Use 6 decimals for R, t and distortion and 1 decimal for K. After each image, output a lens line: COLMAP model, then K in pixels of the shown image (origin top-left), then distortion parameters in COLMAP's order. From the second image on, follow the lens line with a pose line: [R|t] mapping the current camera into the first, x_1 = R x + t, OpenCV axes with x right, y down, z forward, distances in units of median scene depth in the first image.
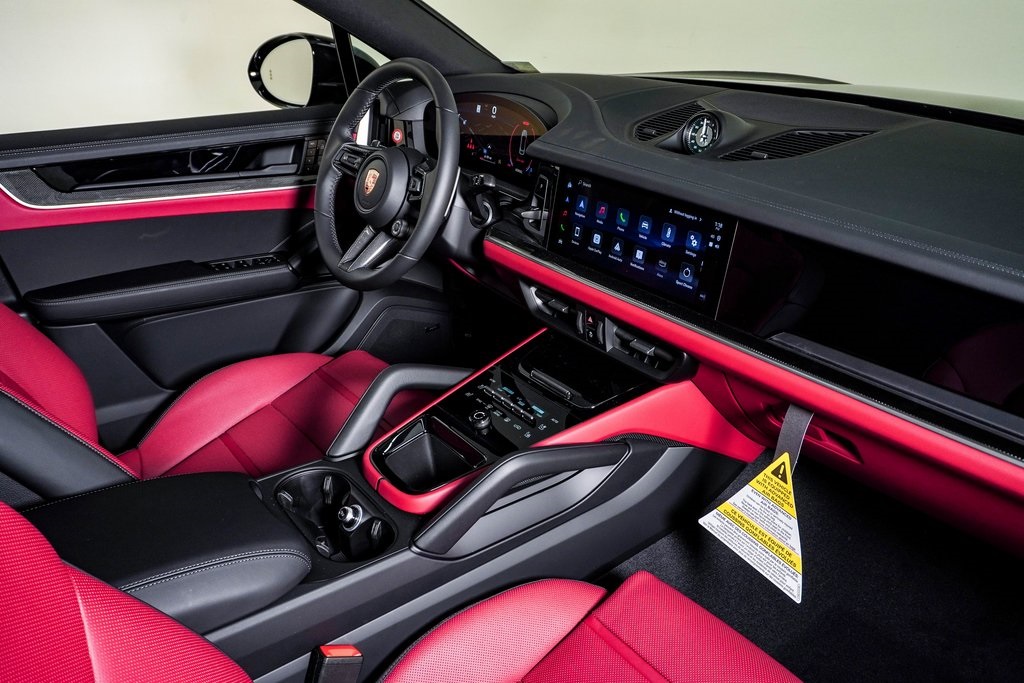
lens RADIAL K [[870.6, 0, 517.5], [0, 870.6, 339.9], [0, 0, 1]] dist [-0.051344, 0.010635]
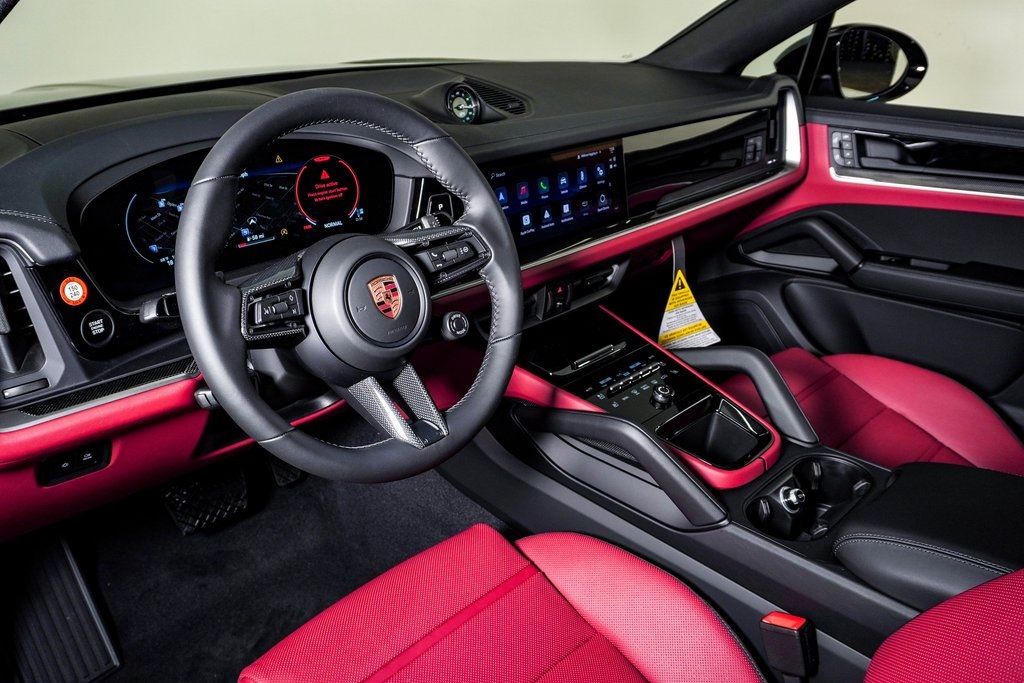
lens RADIAL K [[841.1, 0, 514.7], [0, 841.1, 344.3], [0, 0, 1]] dist [-0.041571, 0.025636]
pose [[-0.172406, -0.410372, 0.895473, -0.873537], [0.394663, 0.804150, 0.444505, -0.461660], [-0.902506, 0.430045, 0.023318, 1.125921]]
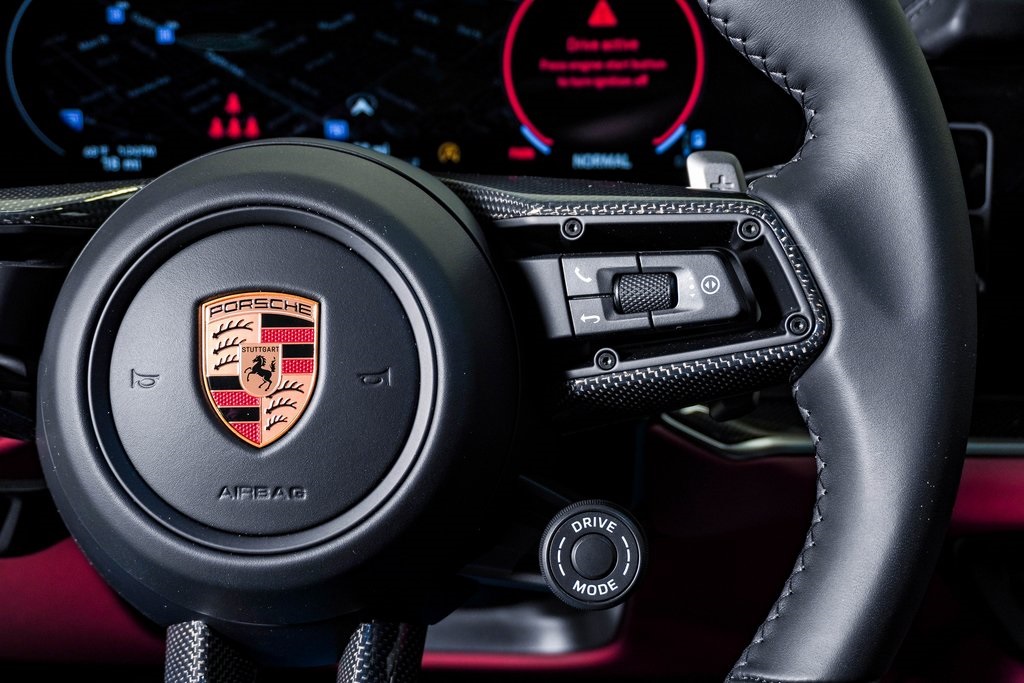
lens RADIAL K [[1344.7, 0, 514.1], [0, 1344.7, 338.9], [0, 0, 1]] dist [0.020231, 0.000000]
pose [[0.617911, -0.276706, 0.735948, -0.395637], [0.339836, 0.938069, 0.067369, -0.229068], [-0.709012, 0.208473, 0.673677, 0.971099]]
